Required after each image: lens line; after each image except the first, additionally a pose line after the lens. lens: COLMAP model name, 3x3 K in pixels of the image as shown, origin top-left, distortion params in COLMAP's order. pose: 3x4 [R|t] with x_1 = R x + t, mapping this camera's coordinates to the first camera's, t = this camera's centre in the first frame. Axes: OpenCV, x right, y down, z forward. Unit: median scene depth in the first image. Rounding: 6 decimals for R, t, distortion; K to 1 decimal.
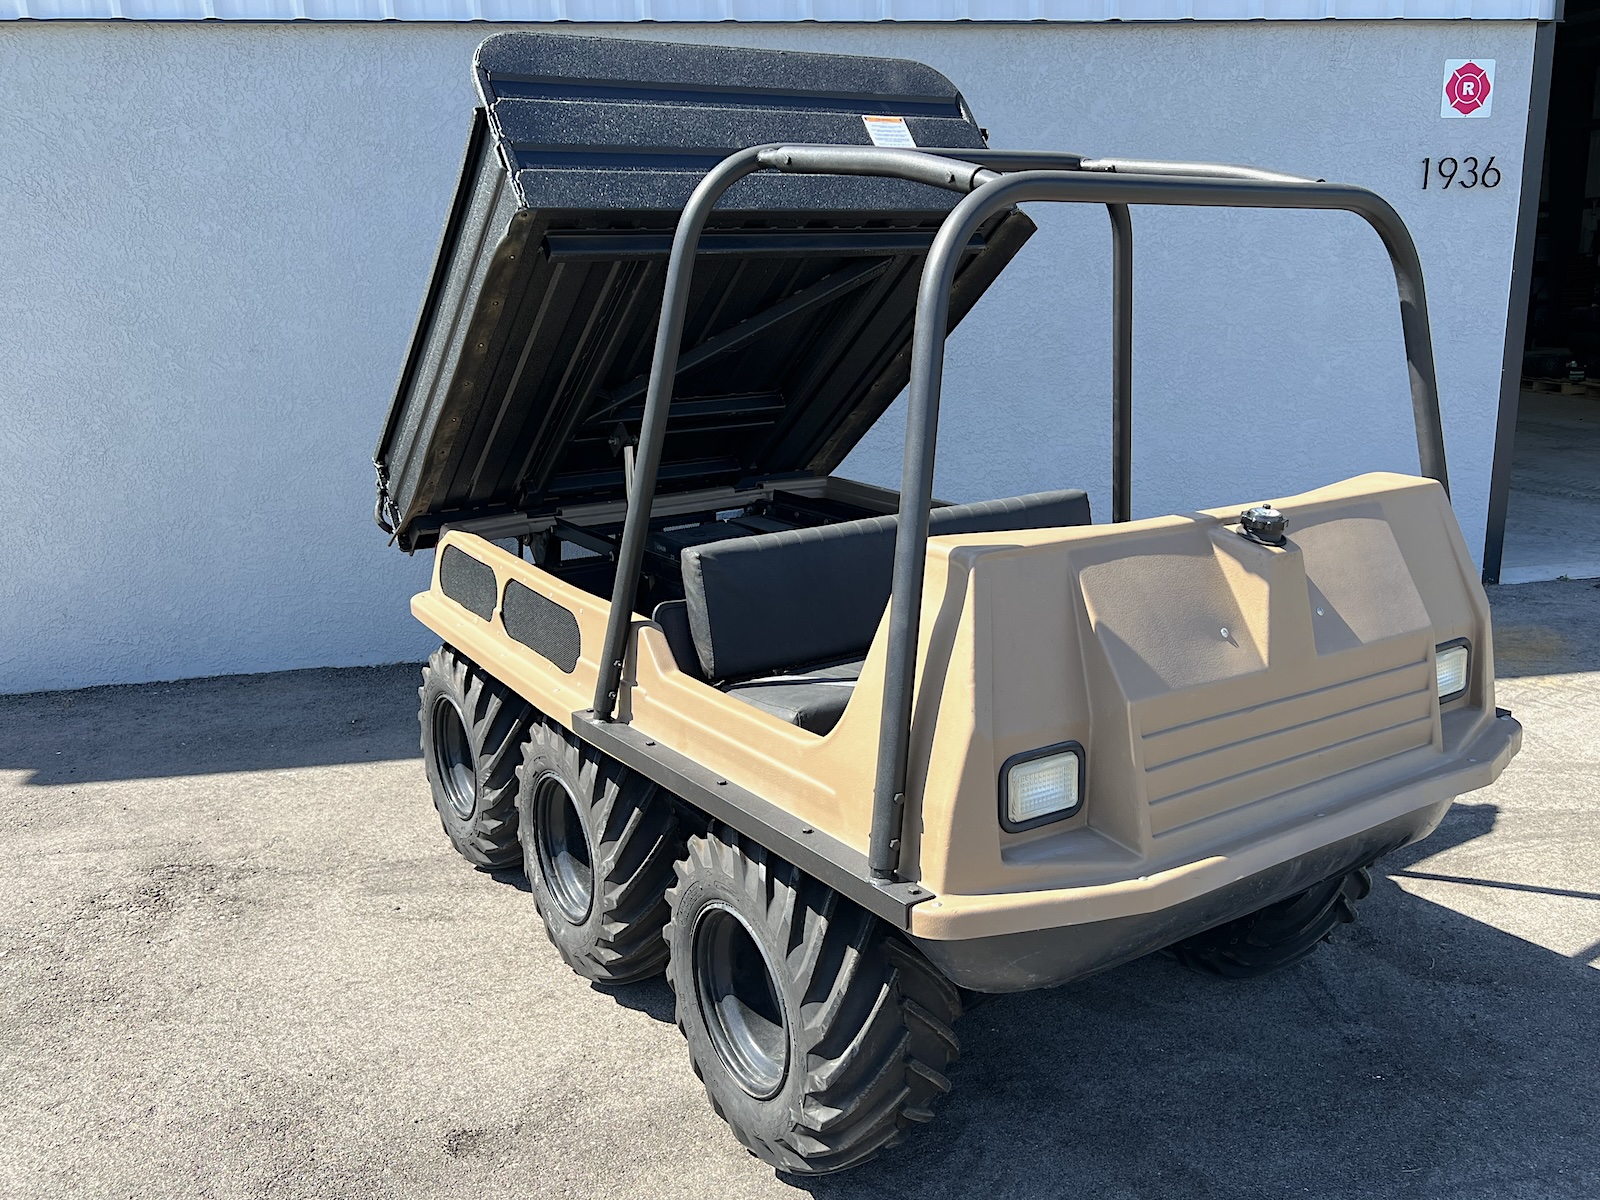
lens RADIAL K [[1302.3, 0, 789.4], [0, 1302.3, 601.5], [0, 0, 1]] dist [0.082975, -0.092751]
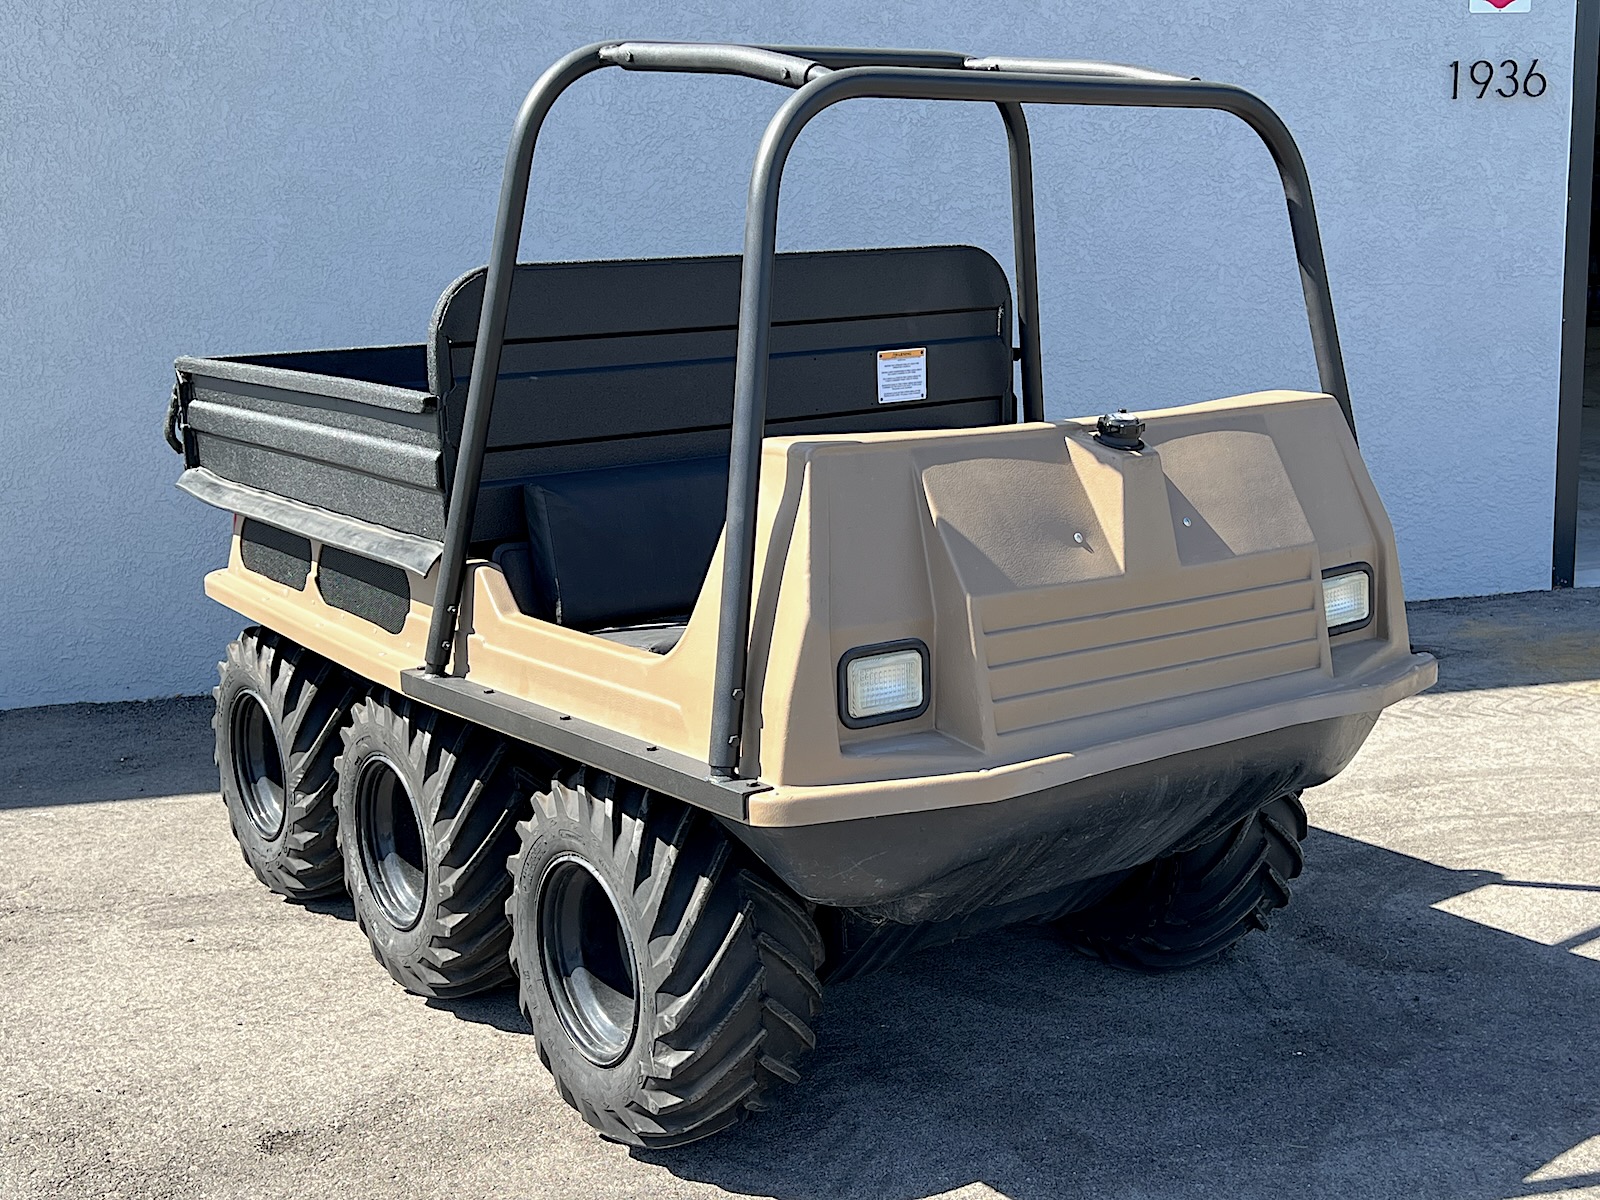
lens RADIAL K [[1881.7, 0, 800.0], [0, 1881.7, 600.0], [0, 0, 1]] dist [0.161690, -0.341202]
pose [[0.999025, -0.013775, 0.041951, 0.051137], [0.015981, 0.998483, -0.052698, 0.109429], [-0.041161, 0.053317, 0.997729, -0.298715]]
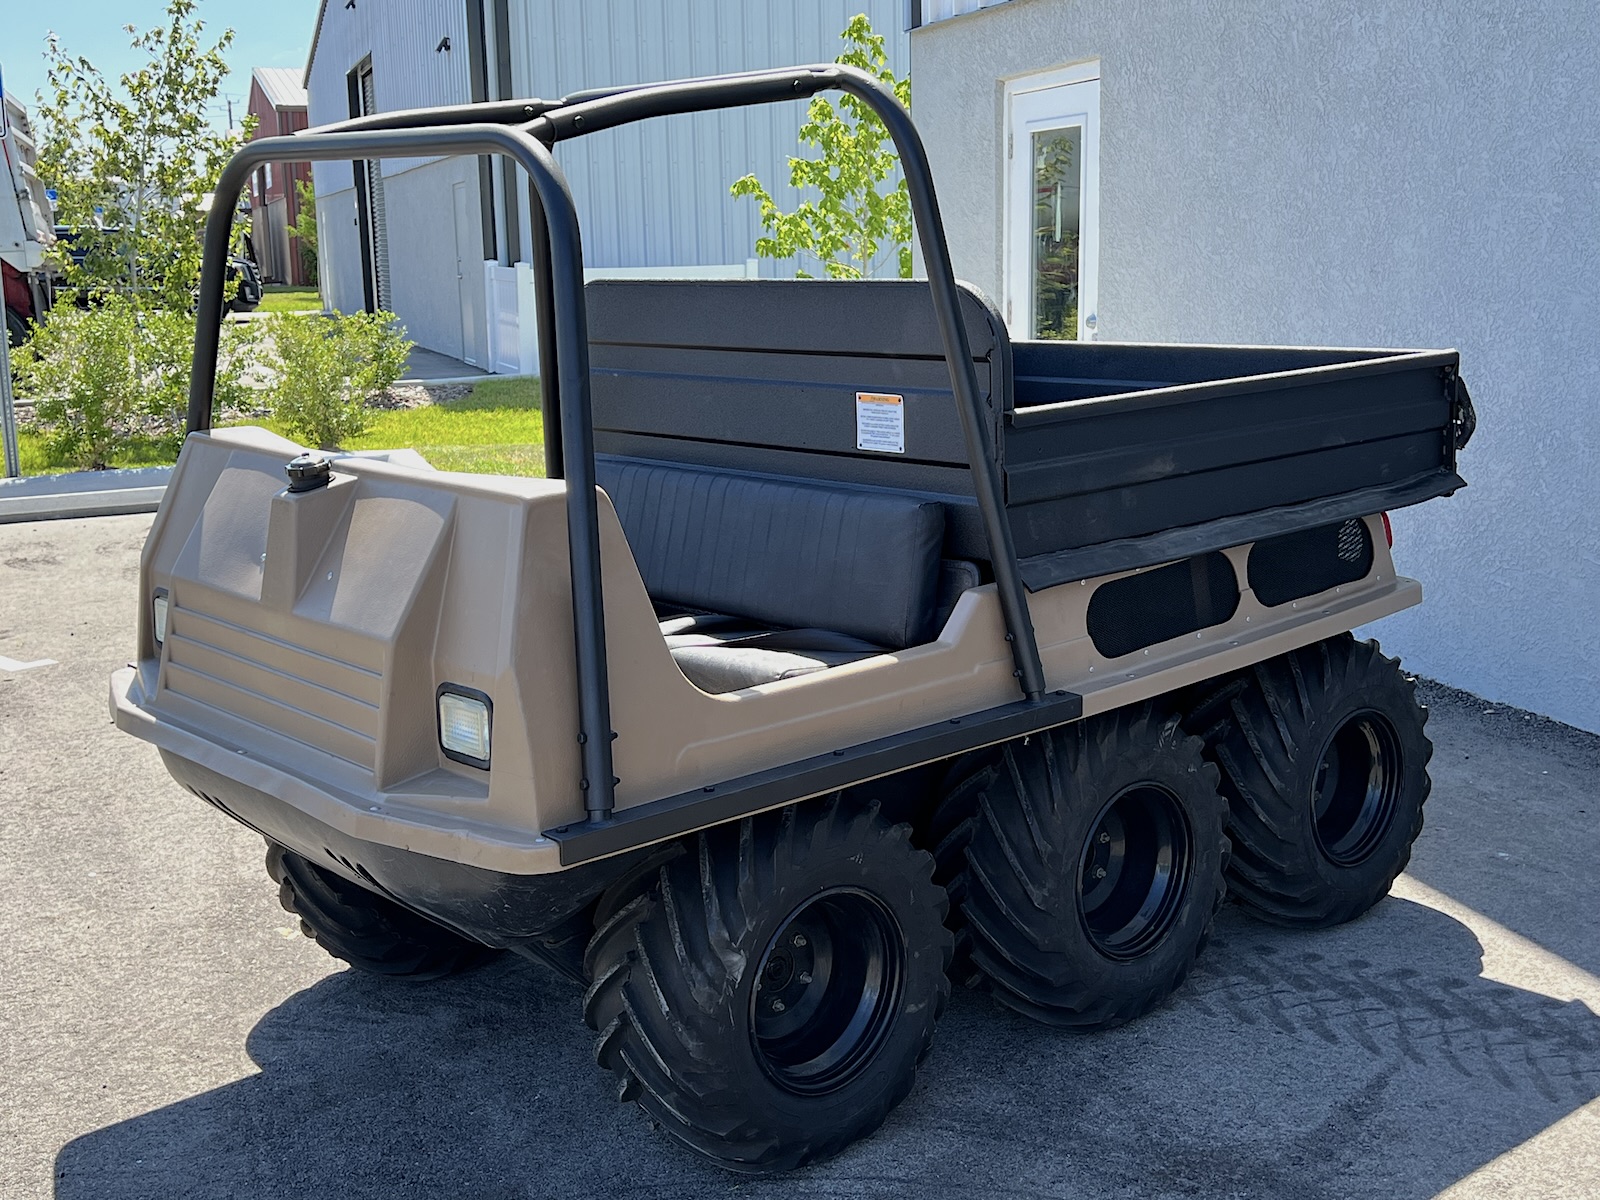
lens RADIAL K [[1930.3, 0, 800.0], [0, 1930.3, 600.0], [0, 0, 1]] dist [0.009741, 0.028638]
pose [[0.178765, 0.211436, -0.960905, 1.409096], [-0.219600, 0.960574, 0.170509, -0.218435], [0.959072, 0.180534, 0.218148, 0.765317]]
